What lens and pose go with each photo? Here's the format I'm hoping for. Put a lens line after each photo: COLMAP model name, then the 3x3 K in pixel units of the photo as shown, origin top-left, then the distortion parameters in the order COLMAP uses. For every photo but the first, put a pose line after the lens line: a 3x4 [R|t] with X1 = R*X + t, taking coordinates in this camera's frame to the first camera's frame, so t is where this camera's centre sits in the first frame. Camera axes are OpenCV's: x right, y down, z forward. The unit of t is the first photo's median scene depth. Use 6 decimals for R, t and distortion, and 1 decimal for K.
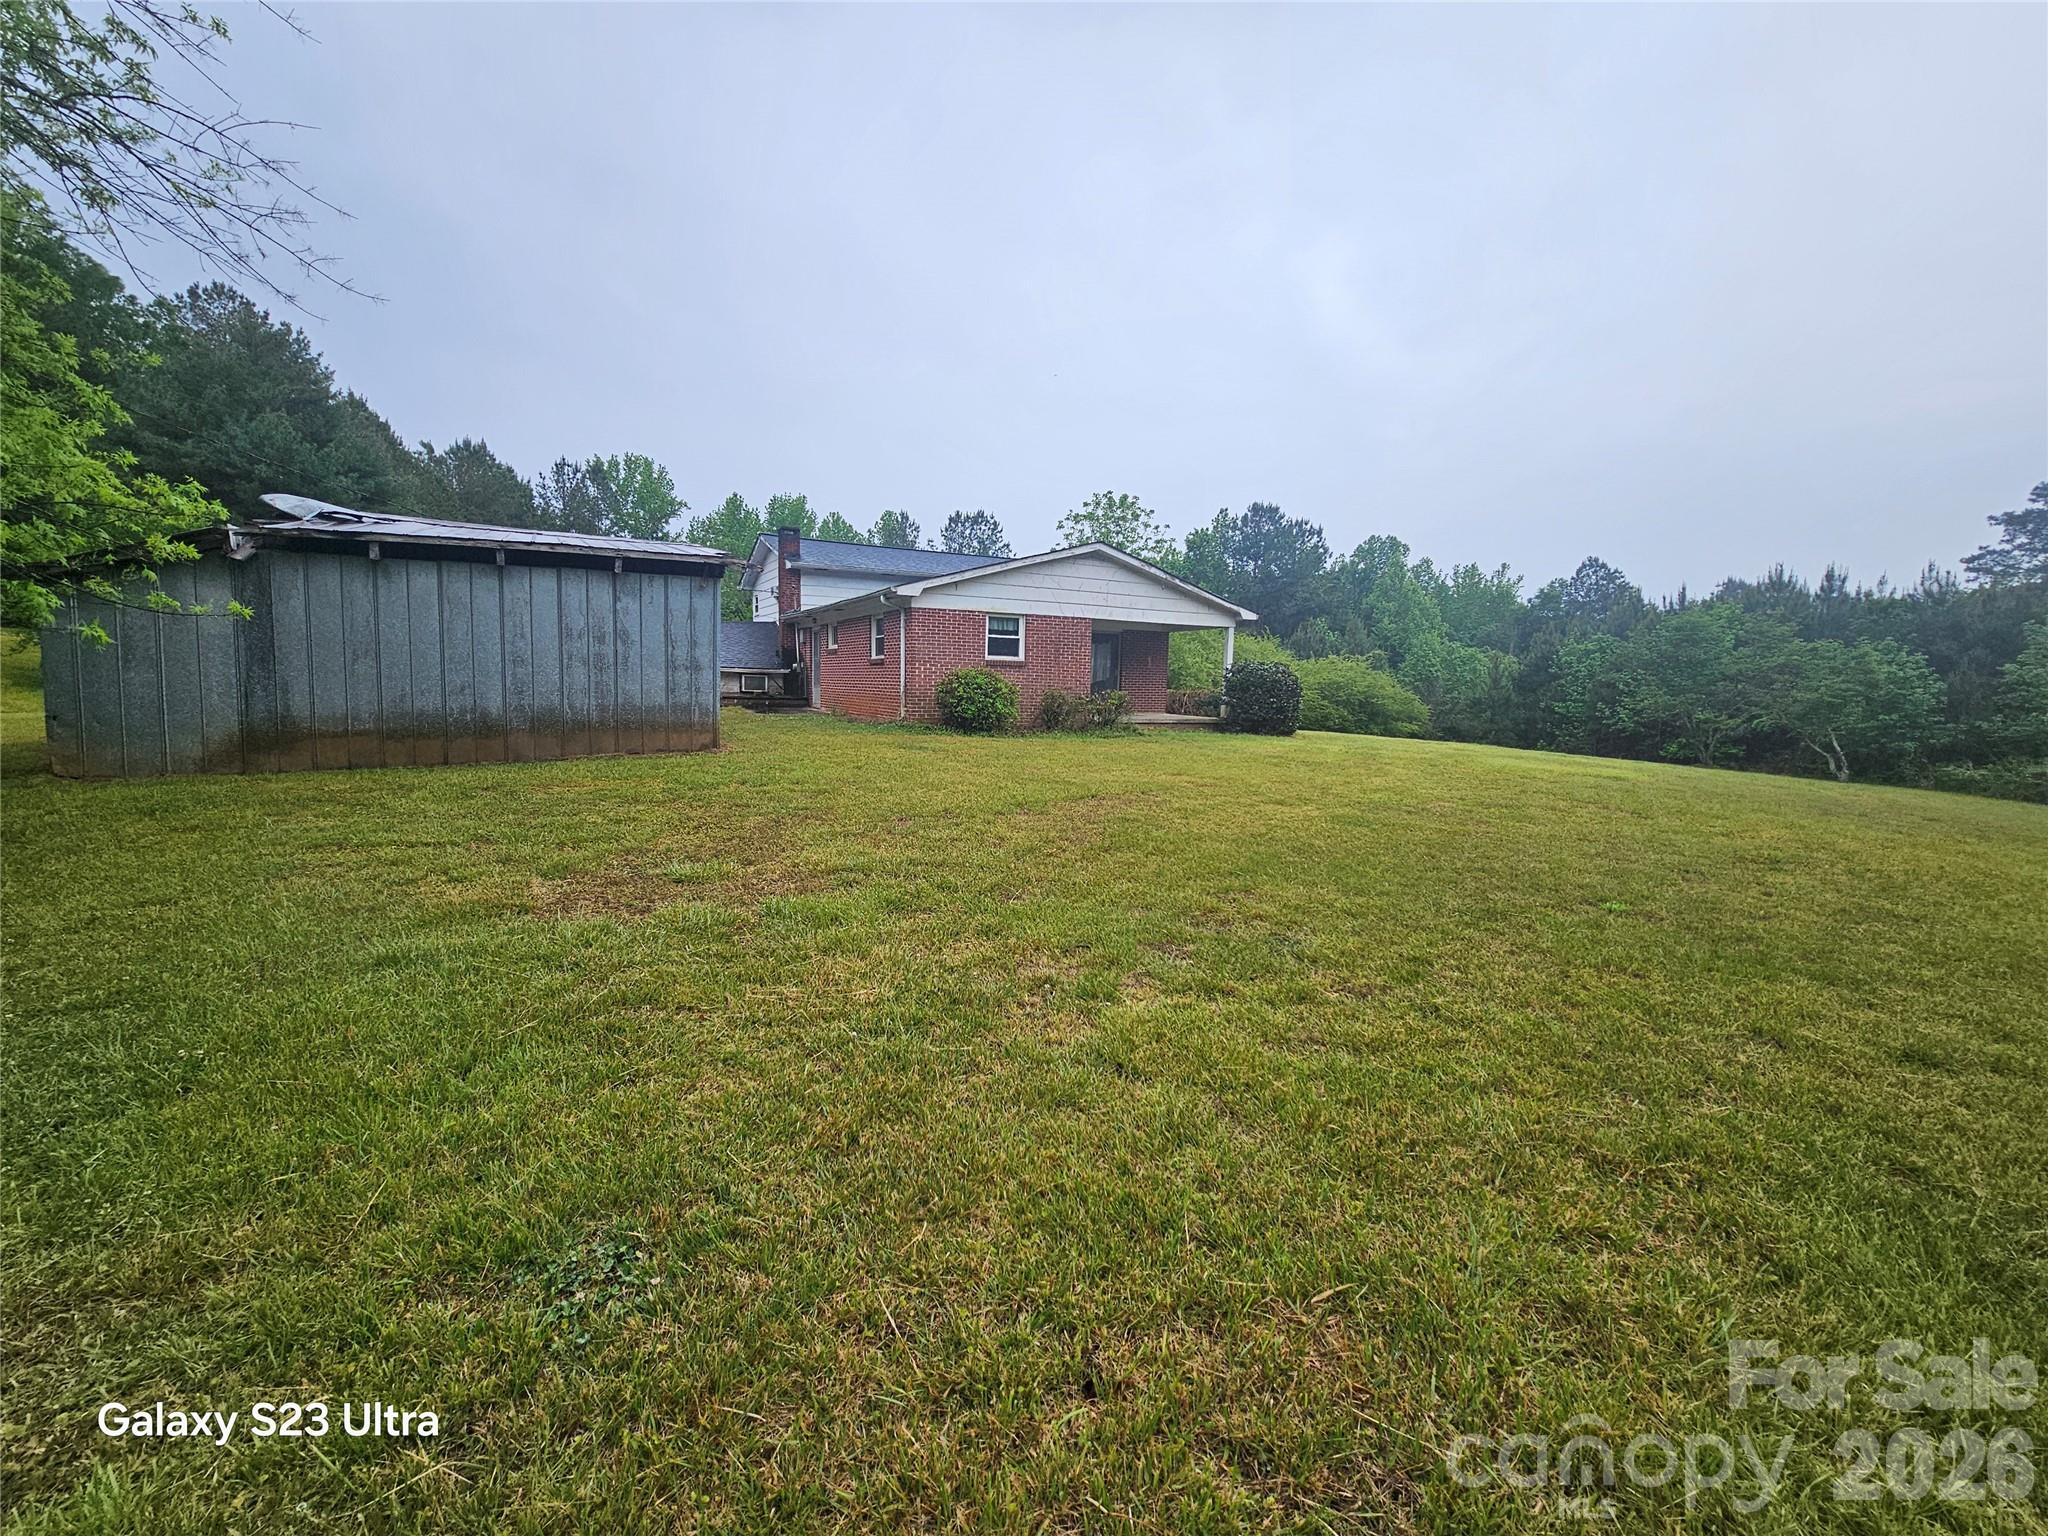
lens RADIAL K [[829.7, 0, 1020.5], [0, 829.7, 771.5], [0, 0, 1]] dist [-0.001736, 0.000384]
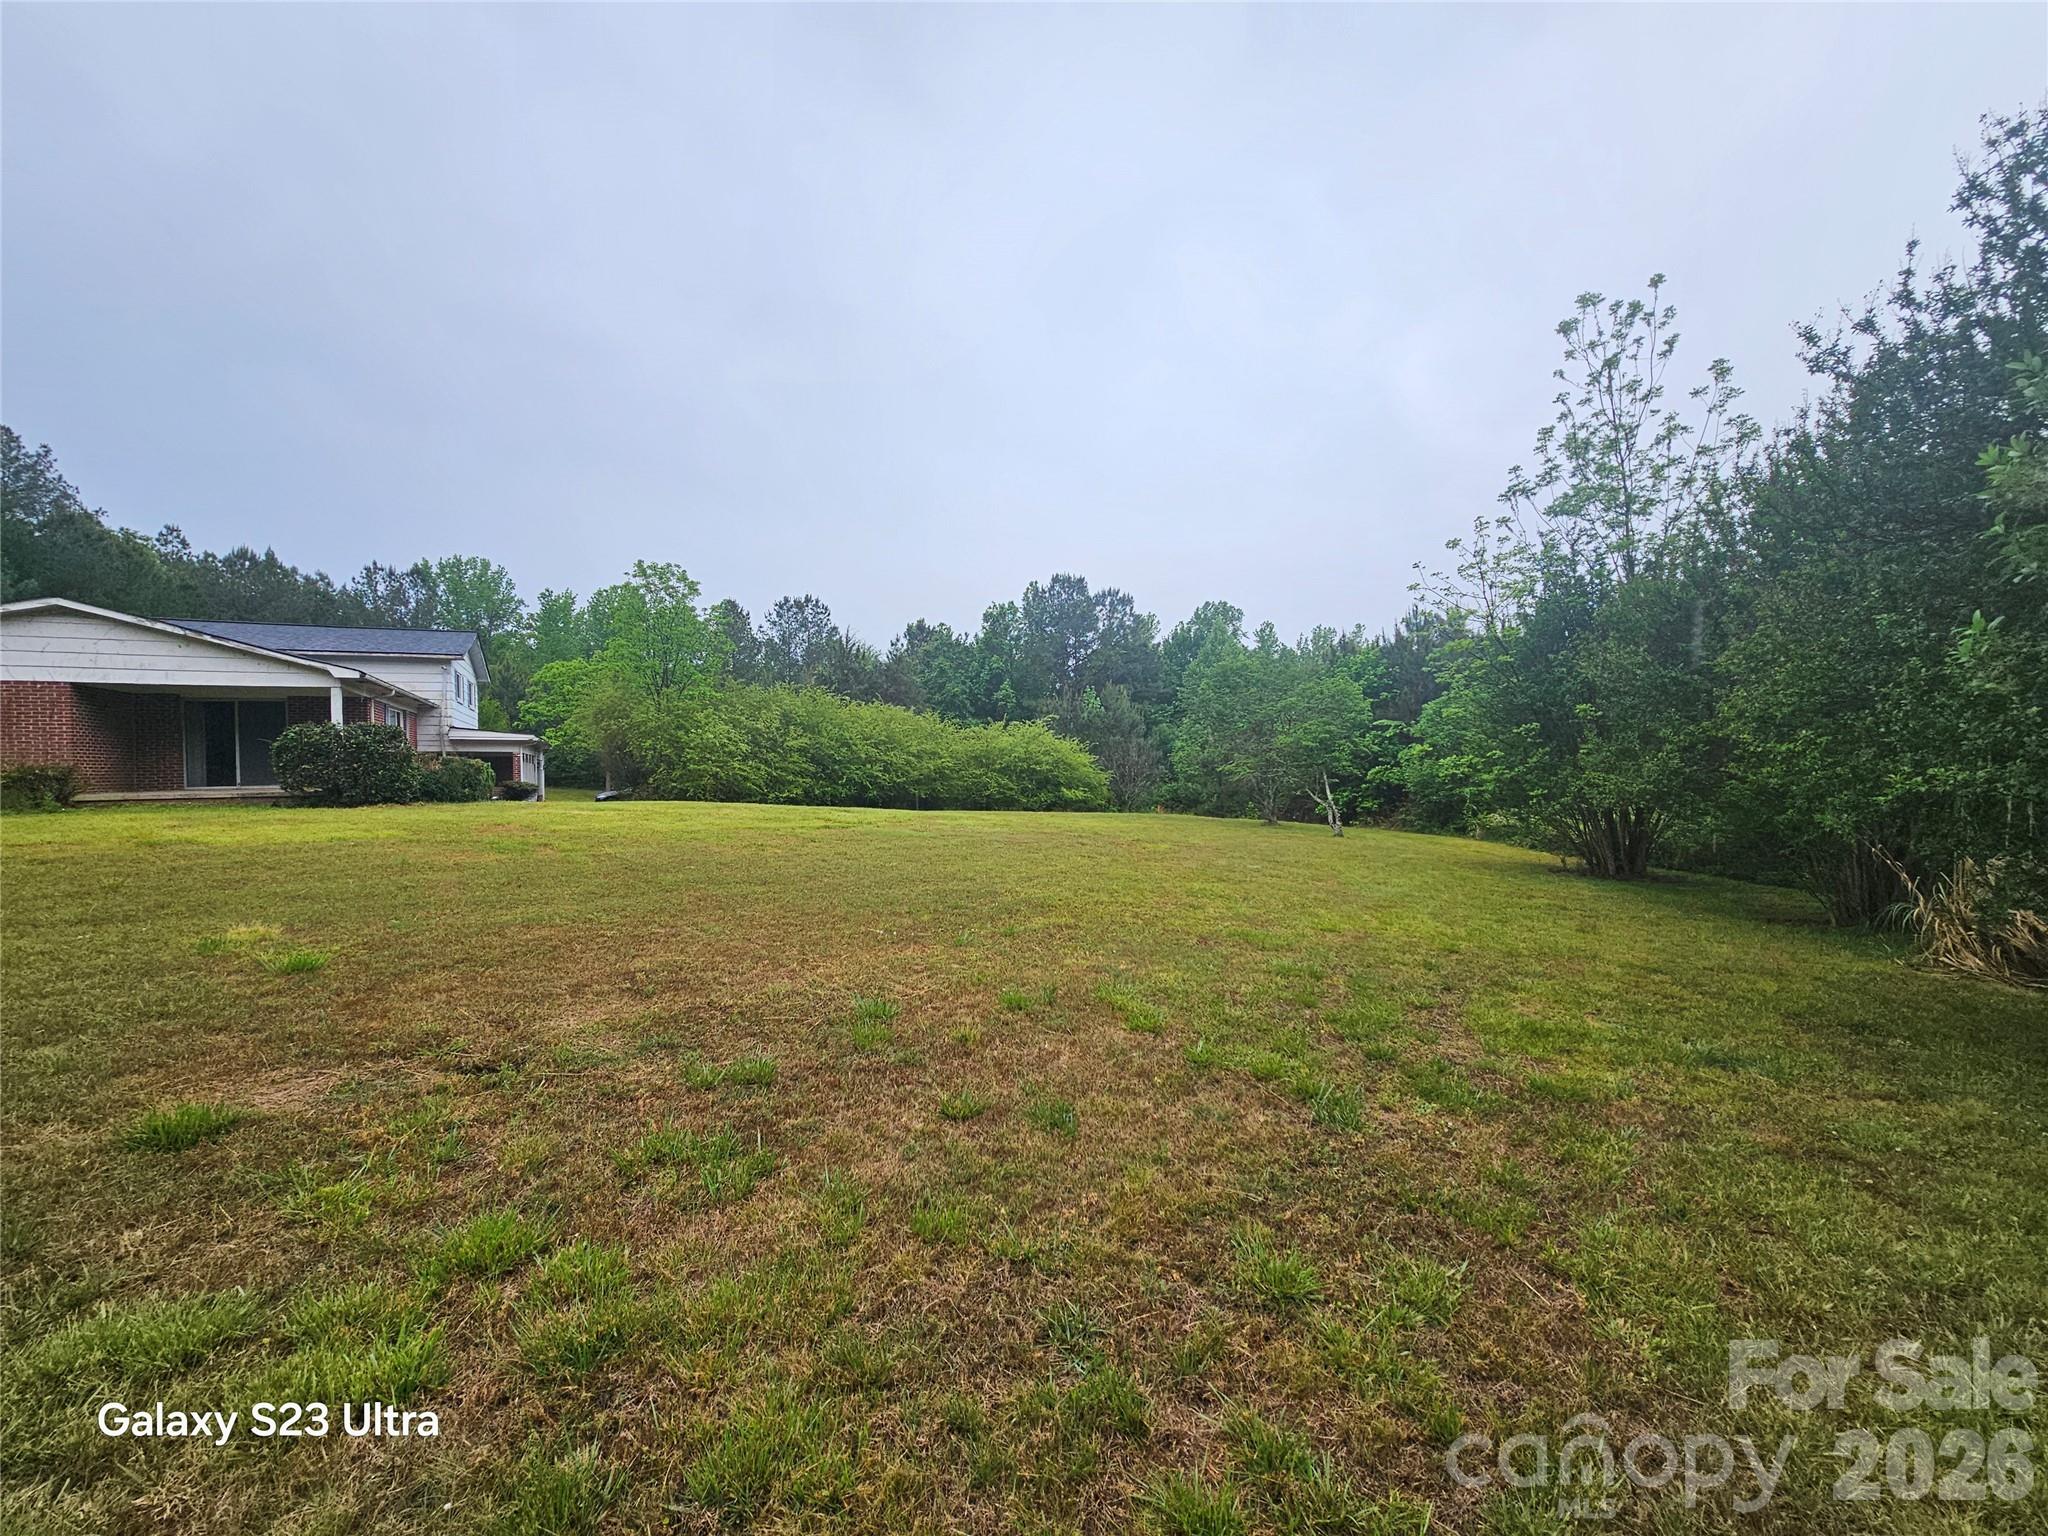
lens RADIAL K [[829.7, 0, 1020.5], [0, 829.7, 771.5], [0, 0, 1]] dist [-0.001736, 0.000384]
pose [[0.997901, -0.032617, -0.055940, 1.112333], [0.026820, 0.994482, -0.101416, 0.025128], [0.058939, 0.099703, 0.993270, 0.192899]]
